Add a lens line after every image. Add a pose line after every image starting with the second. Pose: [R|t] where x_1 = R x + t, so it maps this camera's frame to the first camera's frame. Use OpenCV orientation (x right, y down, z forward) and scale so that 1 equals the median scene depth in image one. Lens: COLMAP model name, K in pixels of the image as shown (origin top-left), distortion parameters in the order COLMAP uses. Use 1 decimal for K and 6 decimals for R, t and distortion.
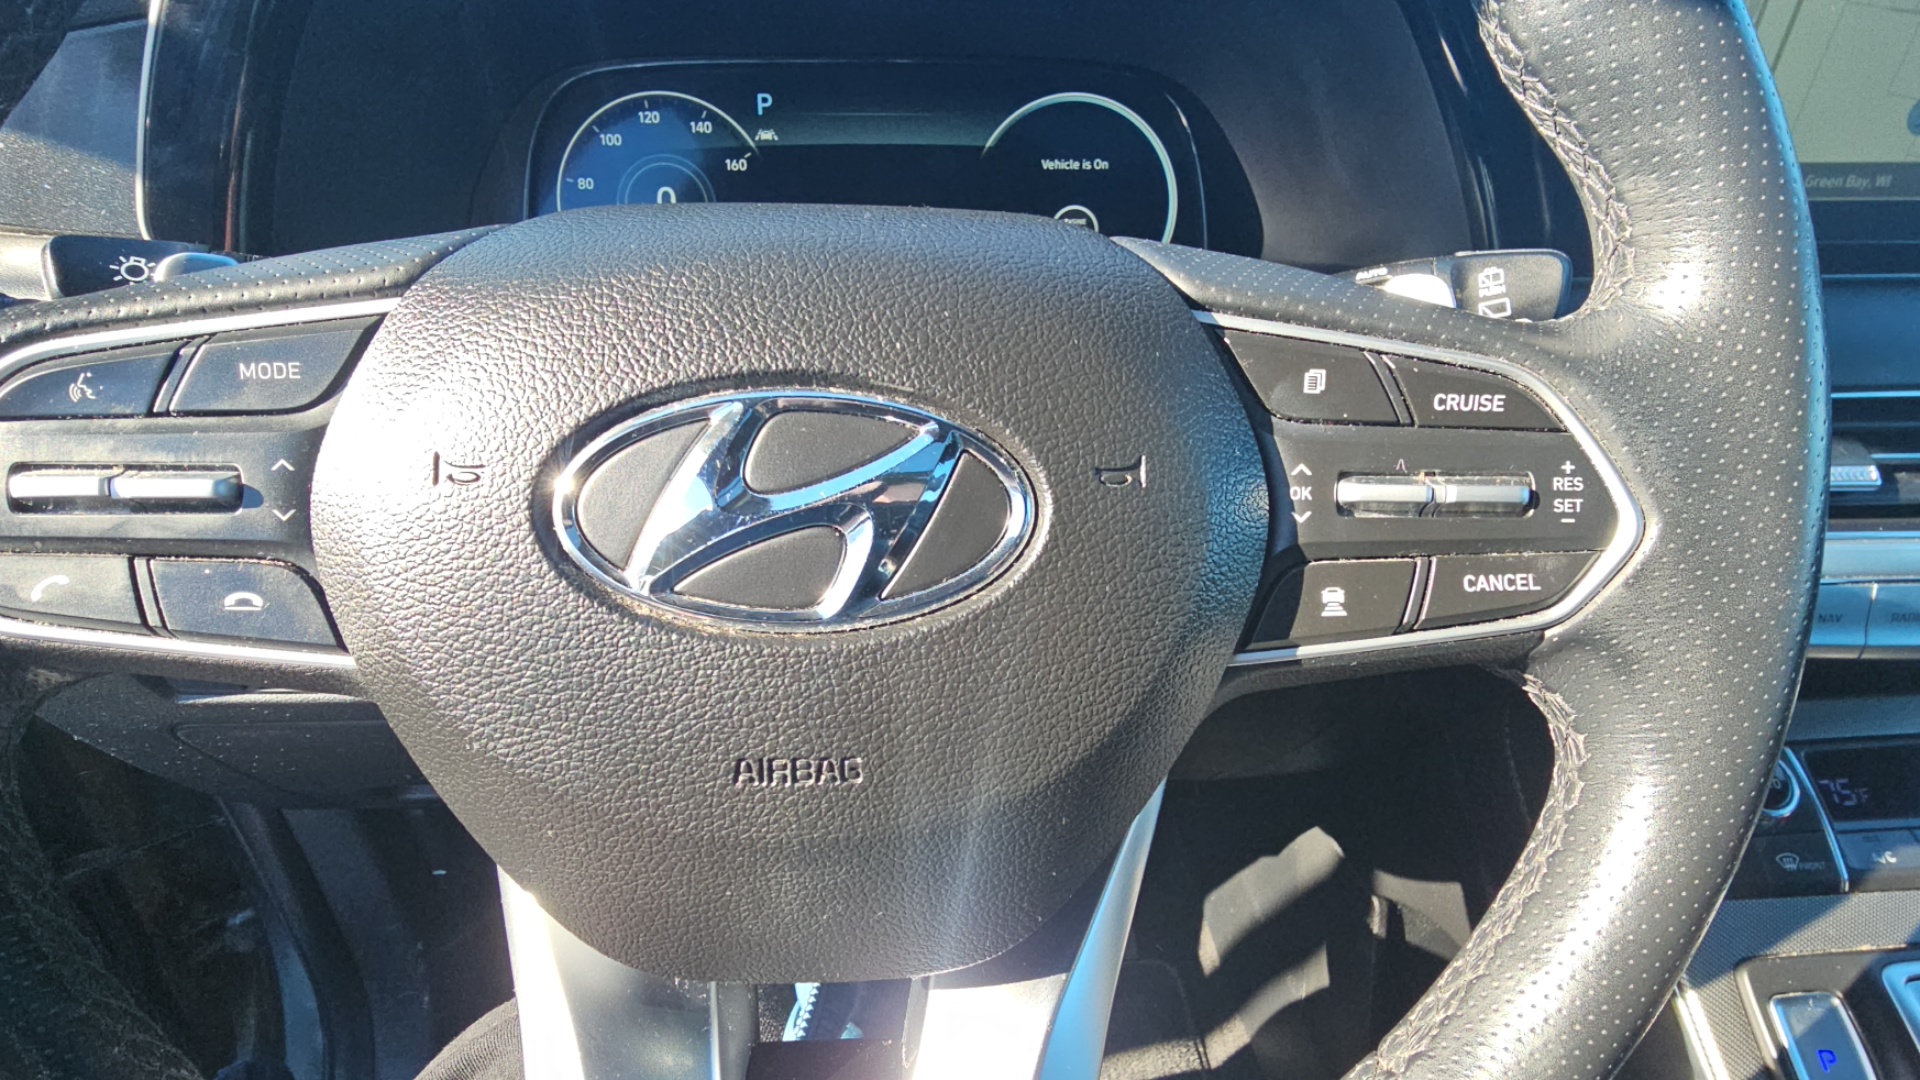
lens RADIAL K [[842.2, 0, 985.7], [0, 842.2, 560.5], [0, 0, 1]] dist [0.002548, -0.002409]
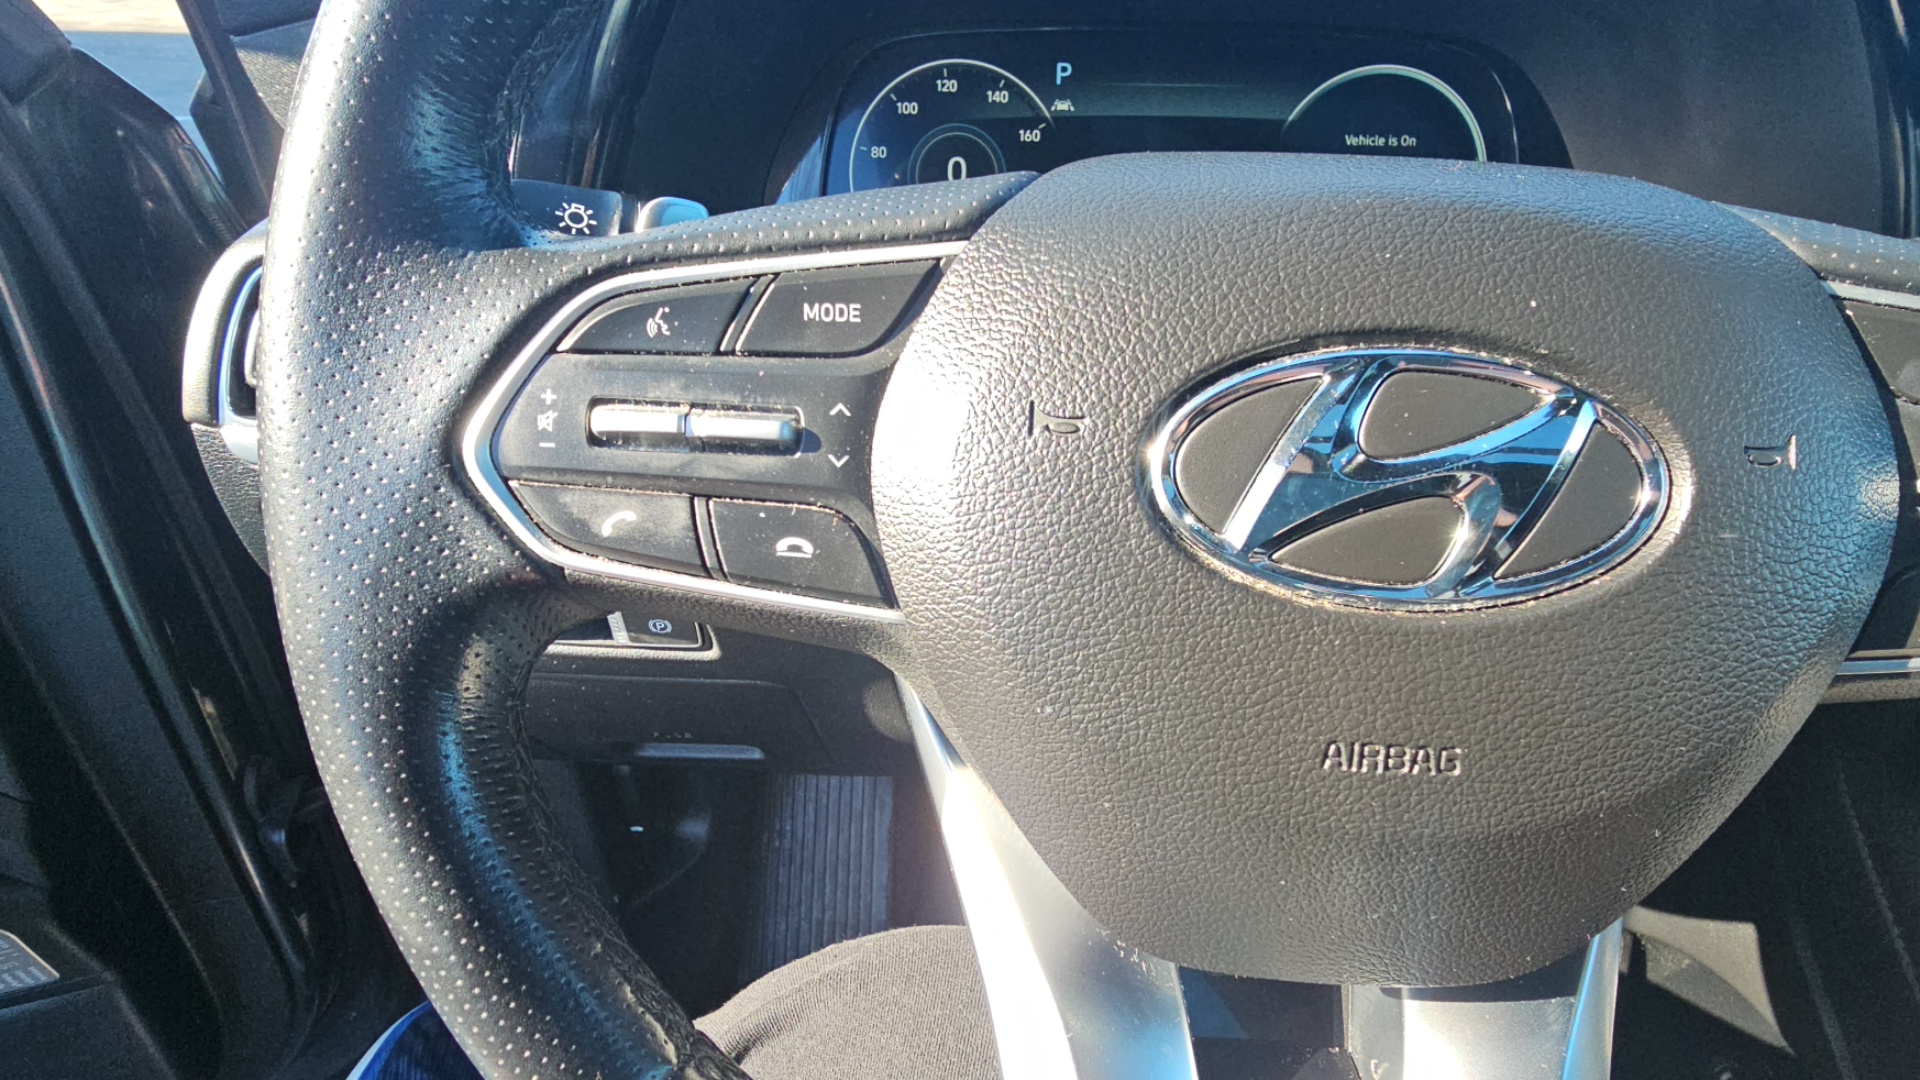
lens RADIAL K [[842.2, 0, 1007.6], [0, 842.2, 558.9], [0, 0, 1]] dist [0.002548, -0.002409]
pose [[0.996006, 0.050853, -0.073393, -0.580711], [-0.050388, 0.998696, 0.008177, 0.042804], [0.073713, -0.004446, 0.997270, 0.042304]]
